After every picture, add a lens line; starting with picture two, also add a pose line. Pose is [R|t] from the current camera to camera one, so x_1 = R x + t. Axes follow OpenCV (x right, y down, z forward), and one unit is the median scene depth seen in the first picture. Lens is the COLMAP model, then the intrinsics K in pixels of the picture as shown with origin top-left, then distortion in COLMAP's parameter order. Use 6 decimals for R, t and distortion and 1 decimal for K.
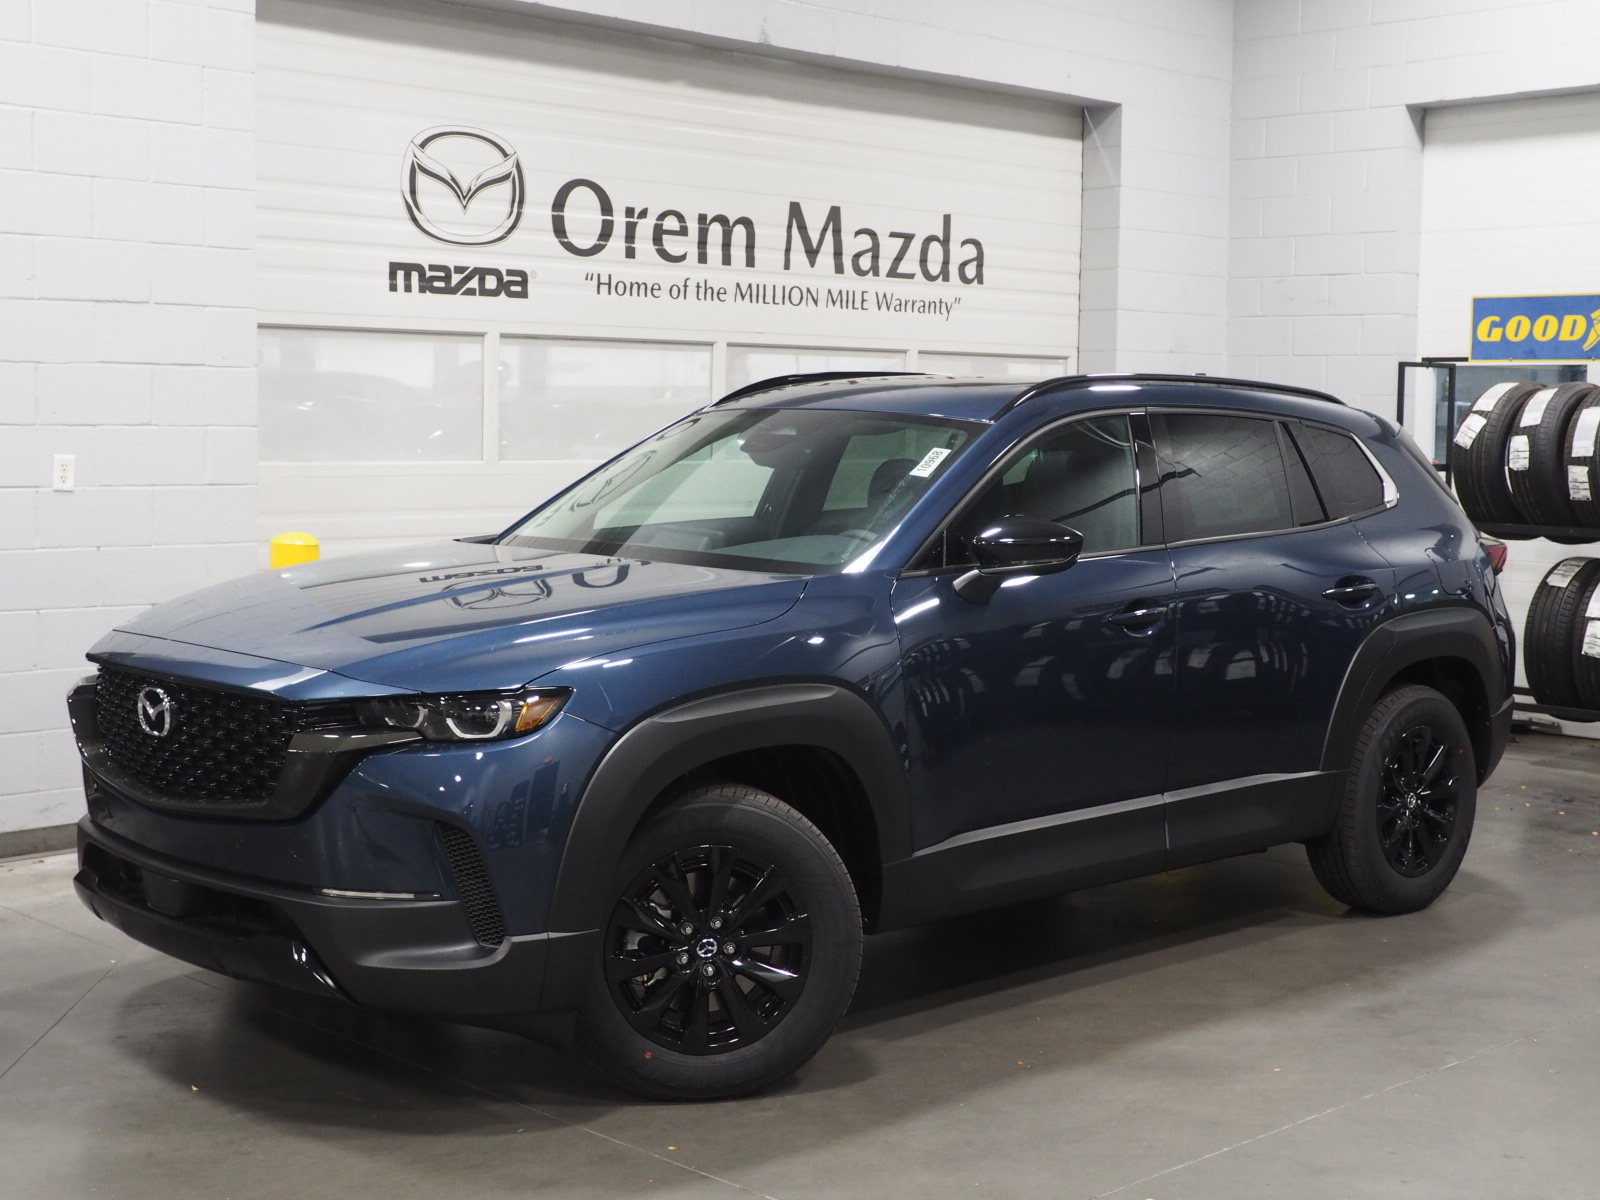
lens RADIAL K [[2224.0, 0, 800.0], [0, 2224.0, 600.0], [0, 0, 1]] dist [-0.008320, 0.022570]
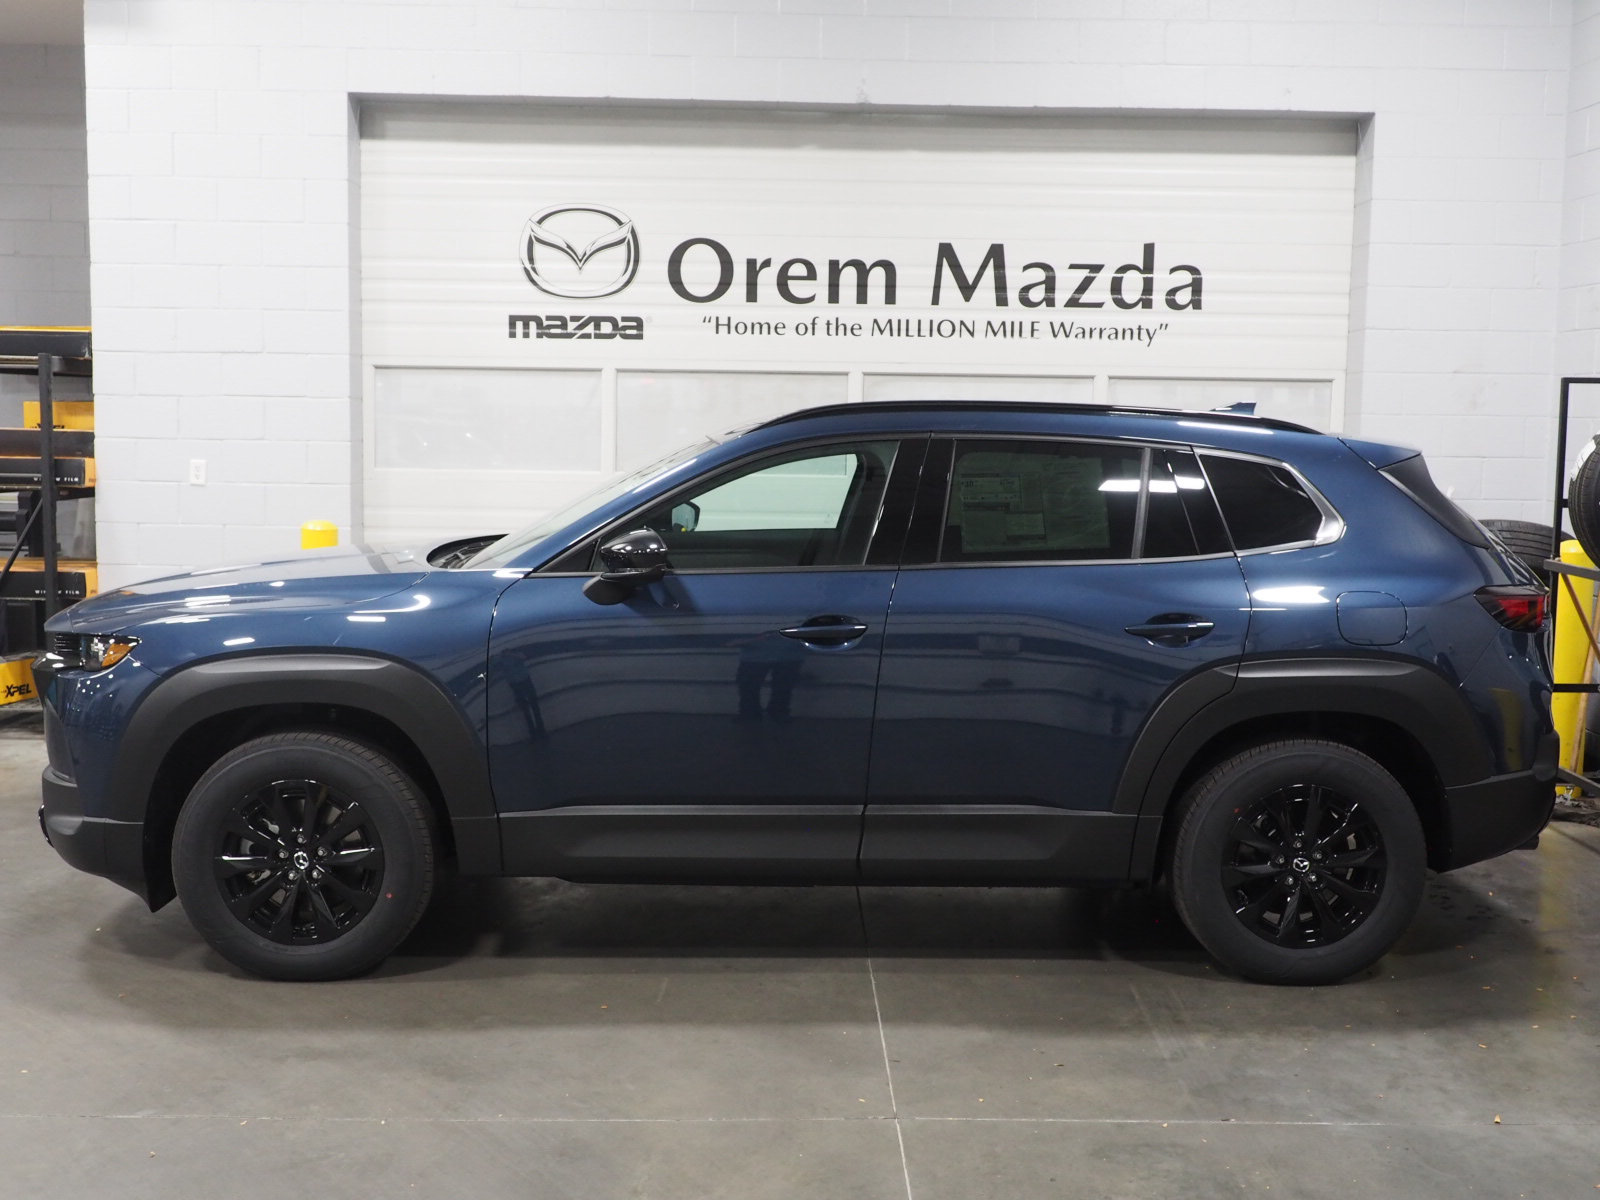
lens RADIAL K [[1793.0, 0, 800.0], [0, 1793.0, 600.0], [0, 0, 1]] dist [-0.005007, 0.008292]
pose [[0.730921, 0.063774, -0.679475, 0.587820], [-0.062804, 0.997685, 0.026081, -0.022903], [0.679566, 0.023611, 0.733235, 0.323446]]
